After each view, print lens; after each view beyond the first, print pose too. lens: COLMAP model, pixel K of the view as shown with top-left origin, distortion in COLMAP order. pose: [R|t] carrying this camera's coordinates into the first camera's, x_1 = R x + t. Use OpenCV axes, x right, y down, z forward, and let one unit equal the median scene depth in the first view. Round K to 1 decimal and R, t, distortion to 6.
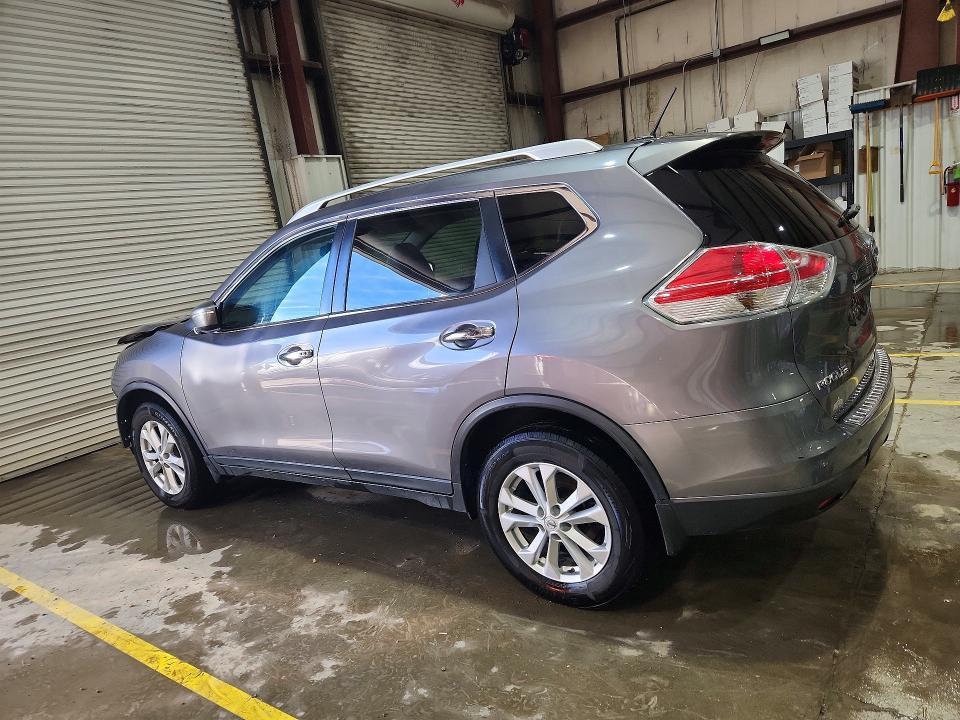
lens RADIAL K [[651.5, 0, 476.2], [0, 651.5, 360.7], [0, 0, 1]] dist [0.028752, -0.002722]
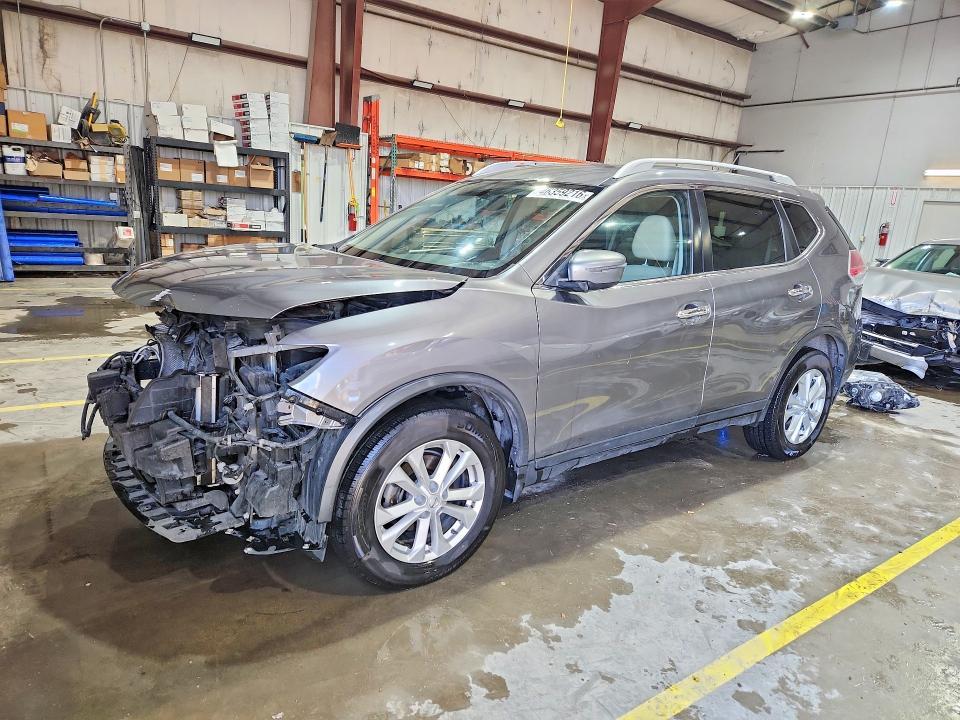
lens RADIAL K [[651.5, 0, 475.9], [0, 651.5, 362.1], [0, 0, 1]] dist [0.028752, -0.002722]
pose [[0.289071, -0.062189, 0.955286, -1.181465], [0.079222, 0.996019, 0.040868, 0.001683], [-0.954024, 0.063866, 0.292847, 0.901825]]
